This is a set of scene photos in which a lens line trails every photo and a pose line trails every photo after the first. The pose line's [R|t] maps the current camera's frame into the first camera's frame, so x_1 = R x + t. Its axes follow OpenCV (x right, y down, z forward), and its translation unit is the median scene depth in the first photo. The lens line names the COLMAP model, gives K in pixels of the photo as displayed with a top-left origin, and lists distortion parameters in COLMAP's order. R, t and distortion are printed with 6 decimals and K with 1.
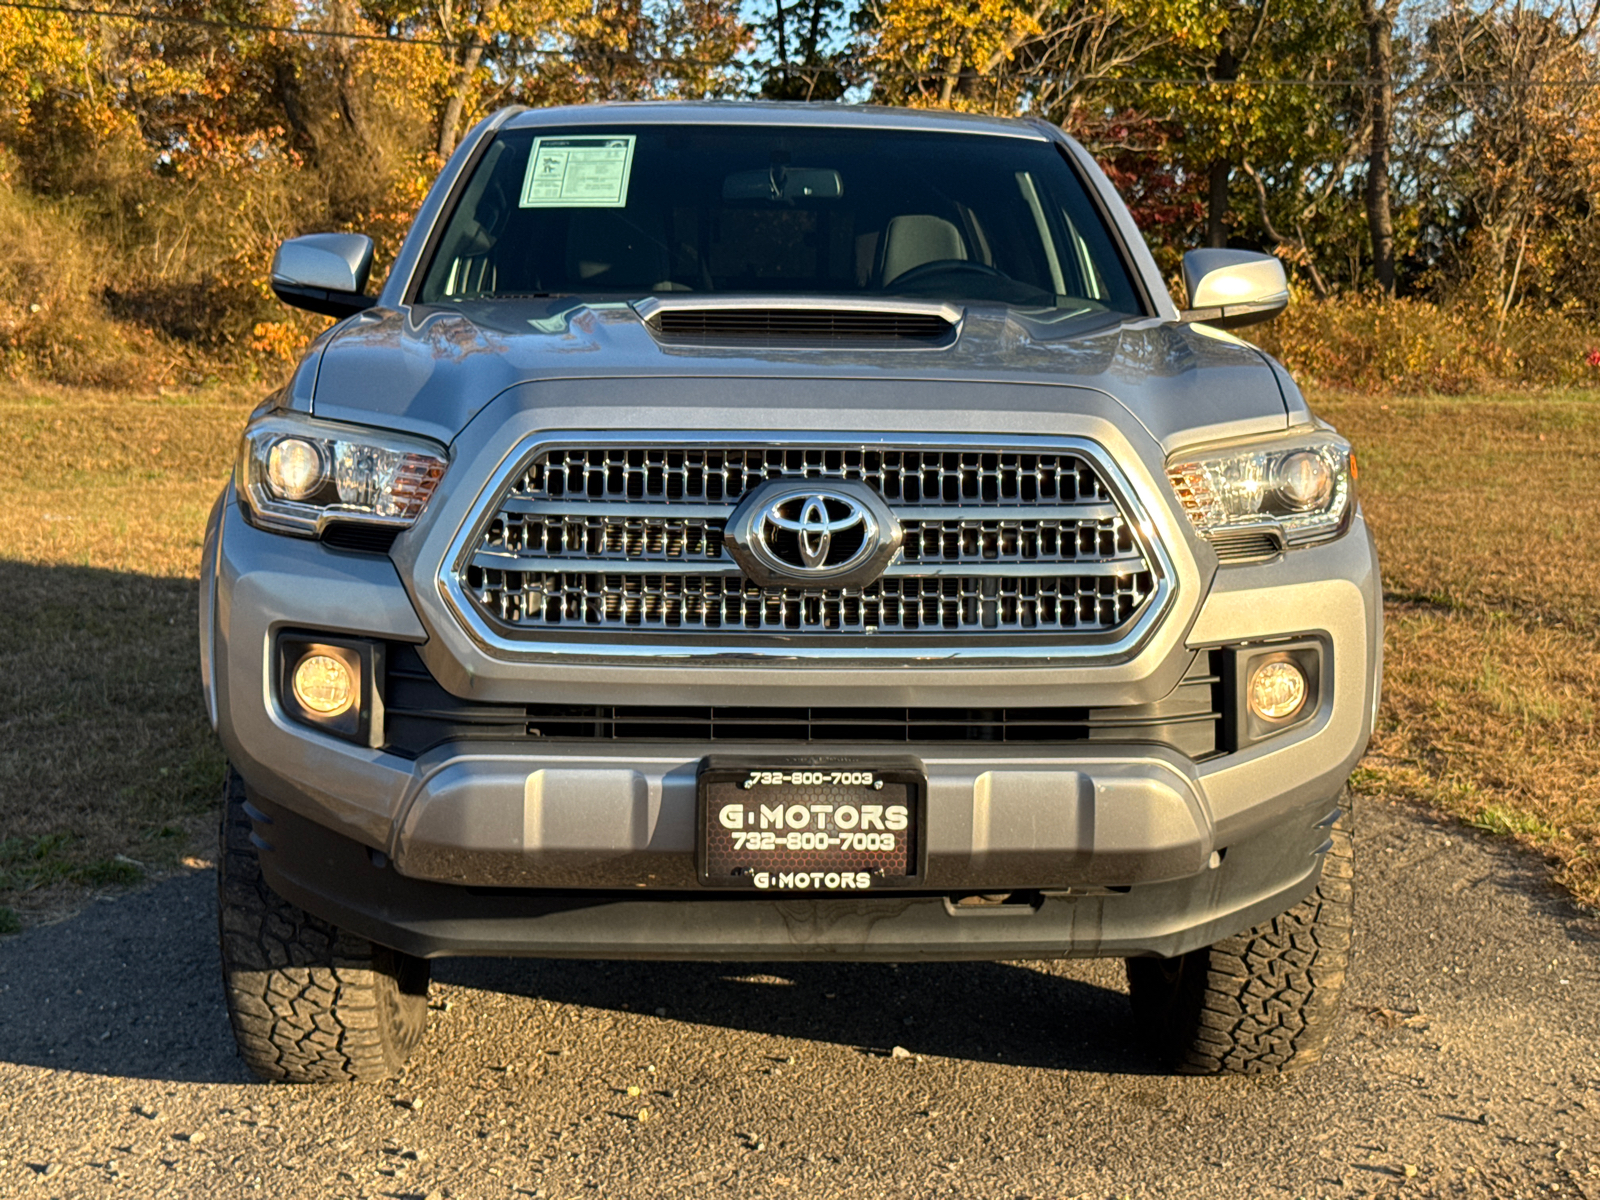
lens RADIAL K [[2238.3, 0, 811.1], [0, 2238.3, 604.8], [0, 0, 1]] dist [0.172047, -0.311863]
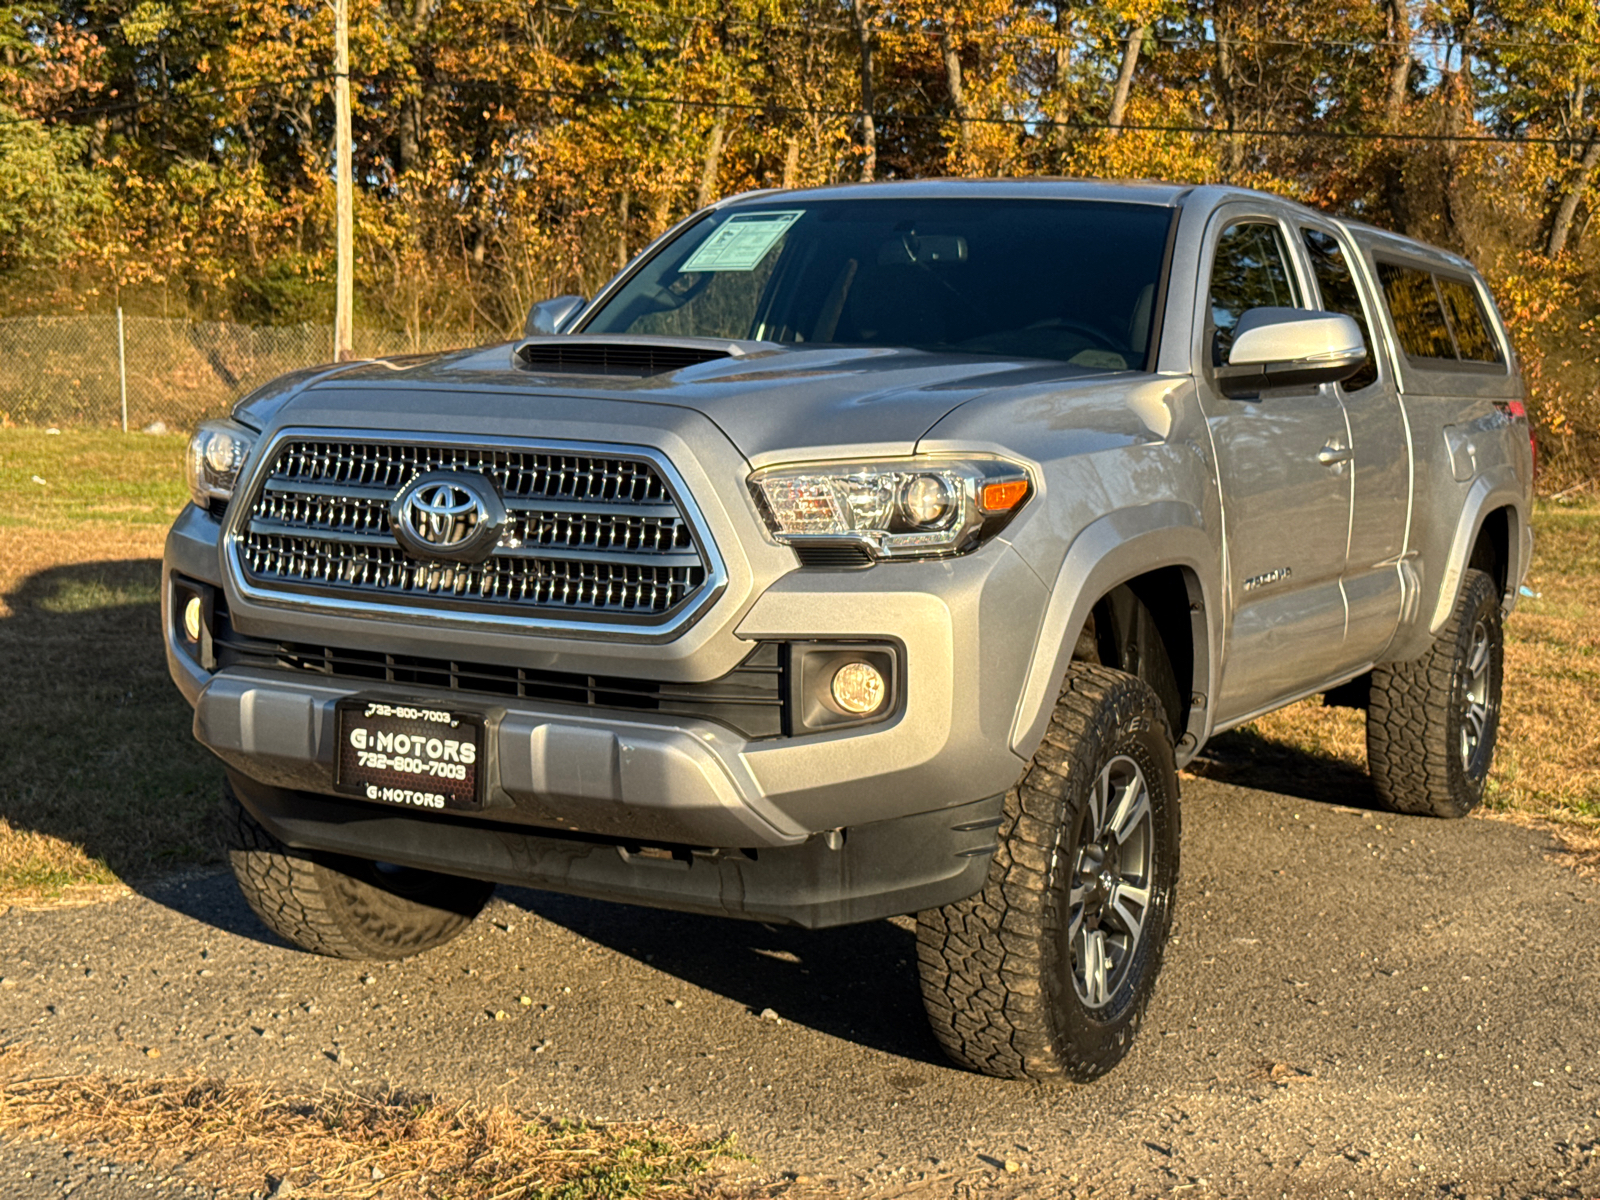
lens RADIAL K [[2238.1, 0, 796.9], [0, 2238.1, 606.8], [0, 0, 1]] dist [0.176832, -0.339333]
pose [[0.861535, 0.066832, -0.503280, 0.730041], [-0.089650, 0.995747, -0.021238, 0.024360], [0.499720, 0.063416, 0.863862, 0.035897]]
